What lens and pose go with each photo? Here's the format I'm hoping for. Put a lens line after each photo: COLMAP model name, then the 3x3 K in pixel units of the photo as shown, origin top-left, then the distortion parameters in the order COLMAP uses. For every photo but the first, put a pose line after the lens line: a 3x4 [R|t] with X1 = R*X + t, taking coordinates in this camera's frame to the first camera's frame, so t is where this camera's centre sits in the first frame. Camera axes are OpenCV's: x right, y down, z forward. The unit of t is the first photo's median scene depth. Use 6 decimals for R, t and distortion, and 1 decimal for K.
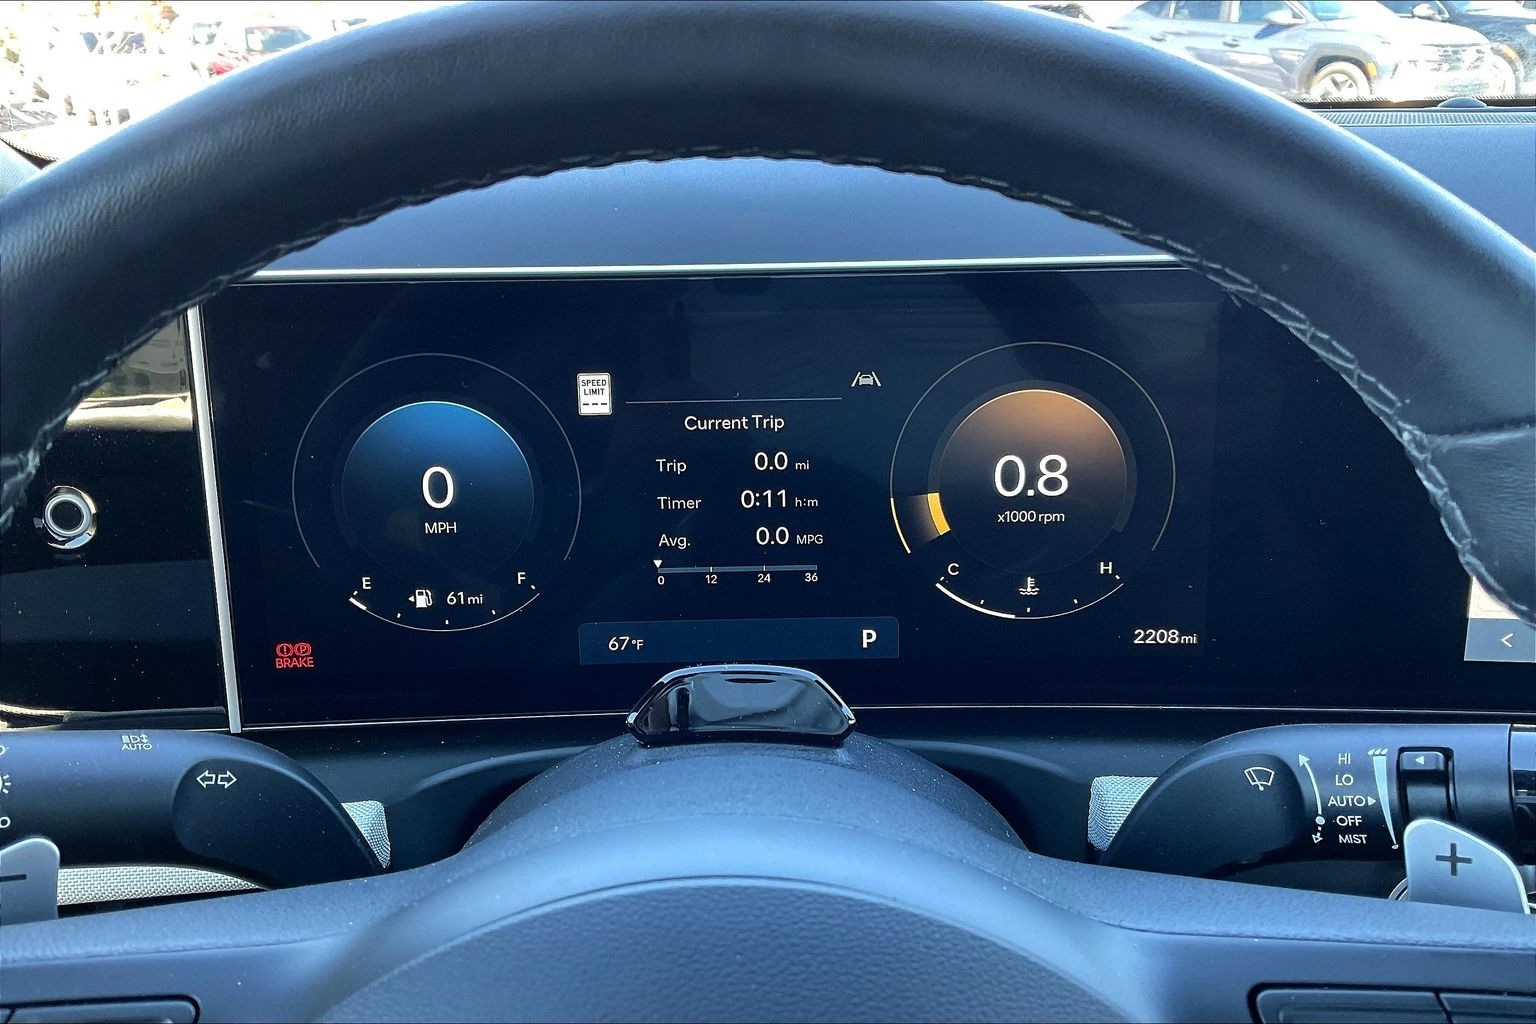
lens RADIAL K [[1269.9, 0, 760.7], [0, 1269.9, 505.1], [0, 0, 1]] dist [0.076081, -0.143184]
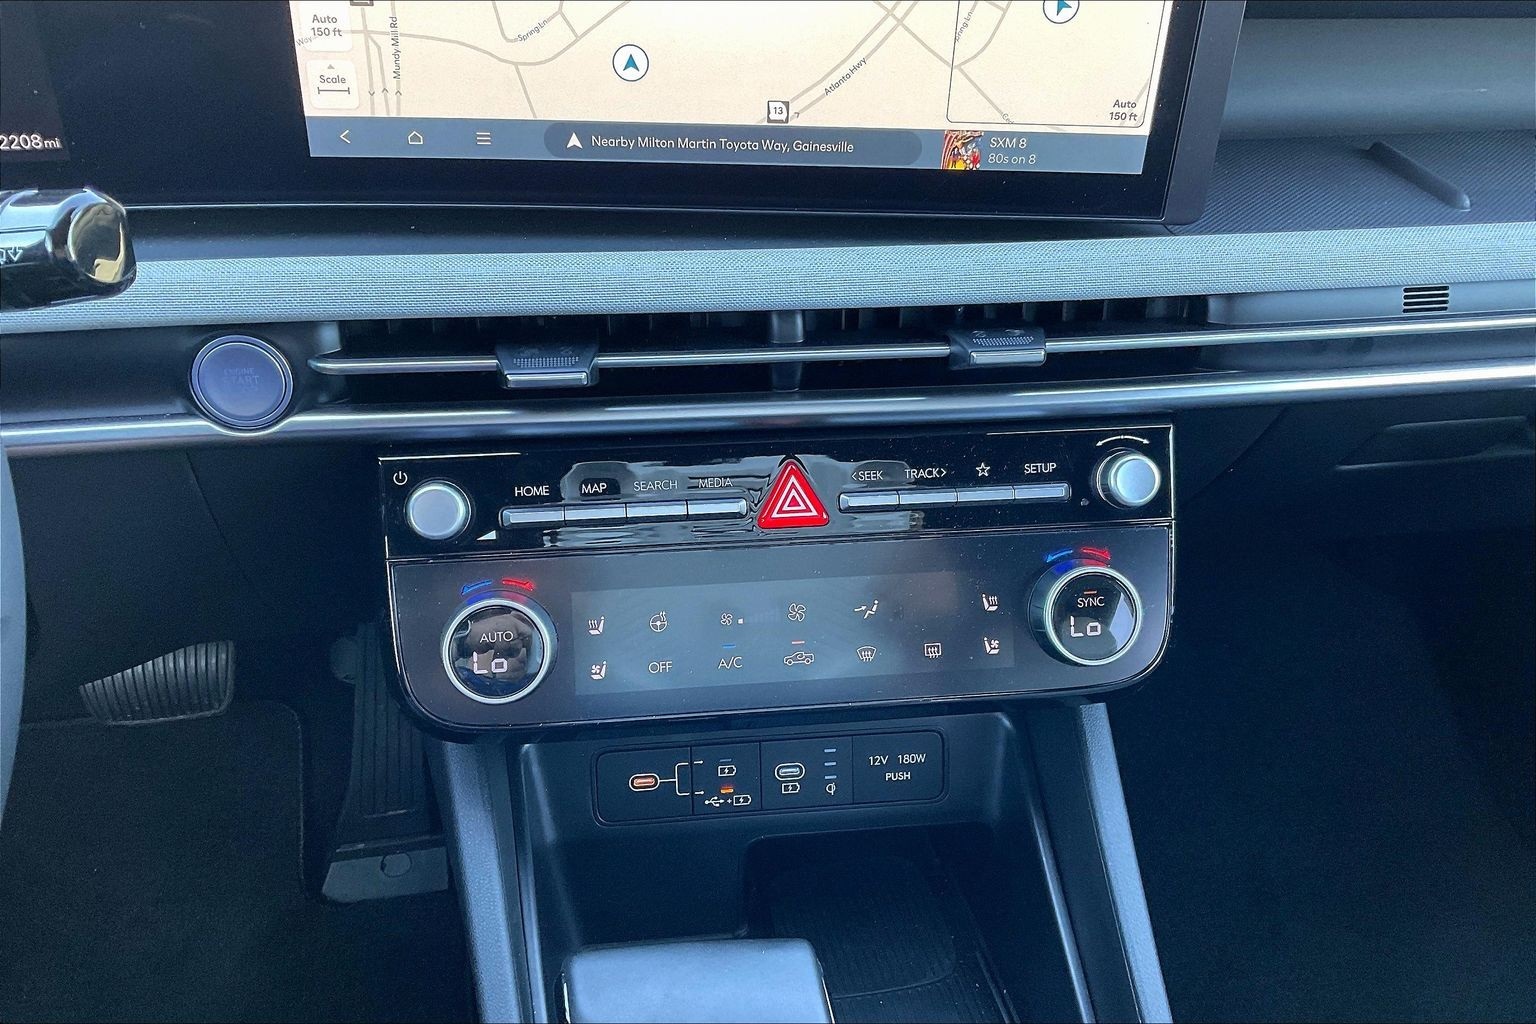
lens RADIAL K [[1264.6, 0, 767.2], [0, 1264.6, 503.9], [0, 0, 1]] dist [0.131855, -0.309707]
pose [[0.981828, -0.068650, 0.176919, 0.721654], [0.007978, 0.946382, 0.322952, 0.050239], [-0.189603, -0.315672, 0.929732, -0.200679]]
